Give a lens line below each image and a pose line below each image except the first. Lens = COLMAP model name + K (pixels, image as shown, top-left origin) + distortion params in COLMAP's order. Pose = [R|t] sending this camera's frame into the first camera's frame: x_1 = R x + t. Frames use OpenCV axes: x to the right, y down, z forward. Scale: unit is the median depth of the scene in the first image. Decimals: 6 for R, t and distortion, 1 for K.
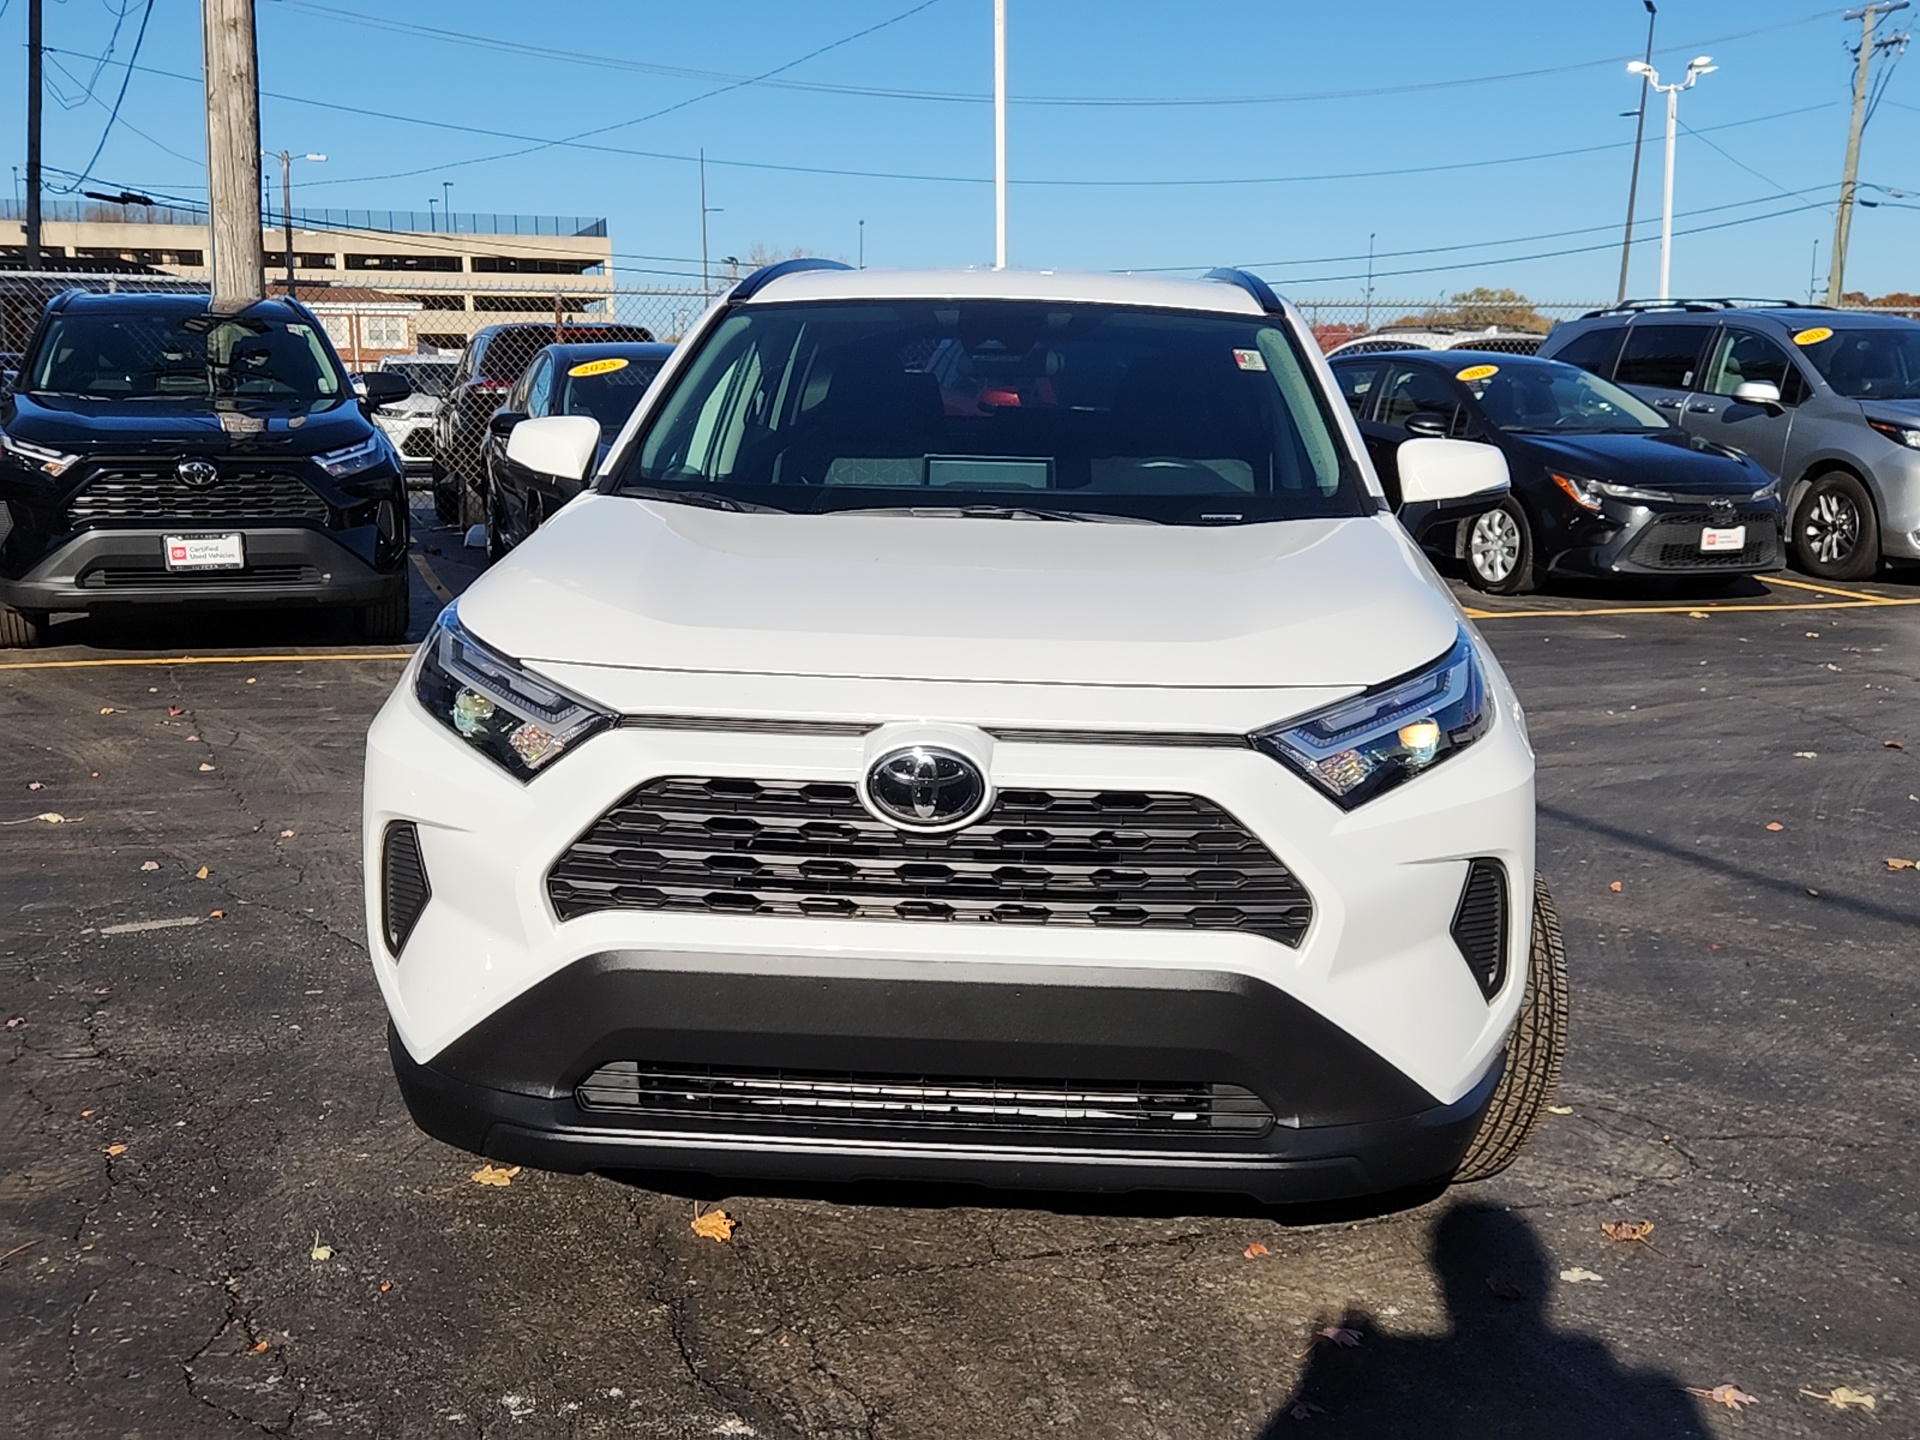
lens RADIAL K [[2232.2, 0, 960.0], [0, 2232.2, 720.0], [0, 0, 1]] dist [0.118531, -0.187935]
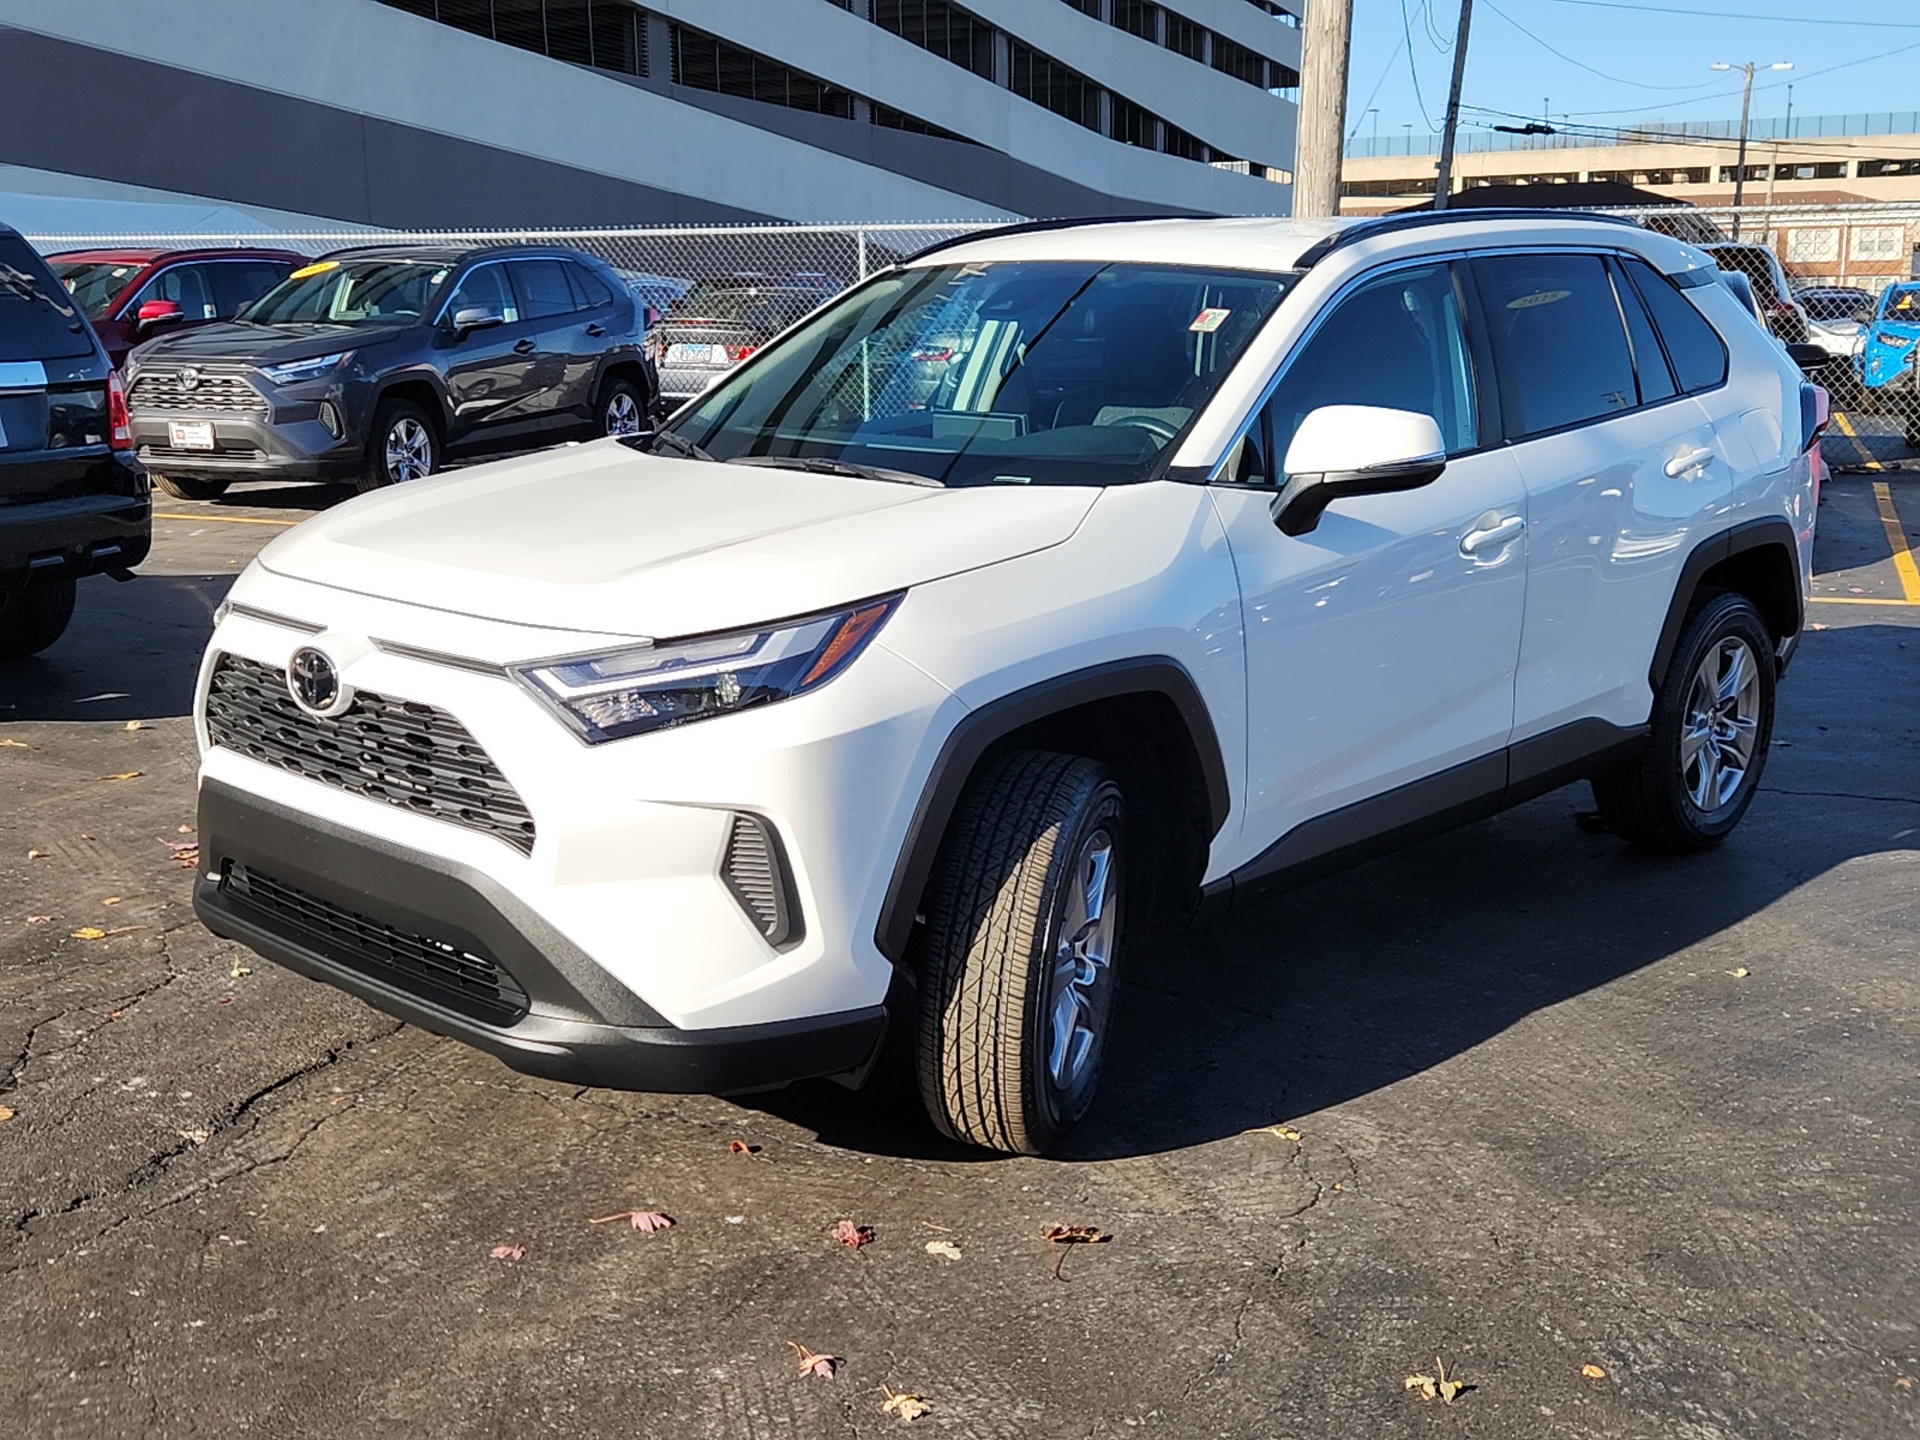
lens RADIAL K [[2232.2, 0, 960.0], [0, 2232.2, 720.0], [0, 0, 1]] dist [0.118531, -0.187935]
pose [[0.714071, 0.122149, -0.689335, 0.851403], [-0.094271, 0.992470, 0.078210, -0.061057], [0.693697, 0.009136, 0.720209, 0.257321]]
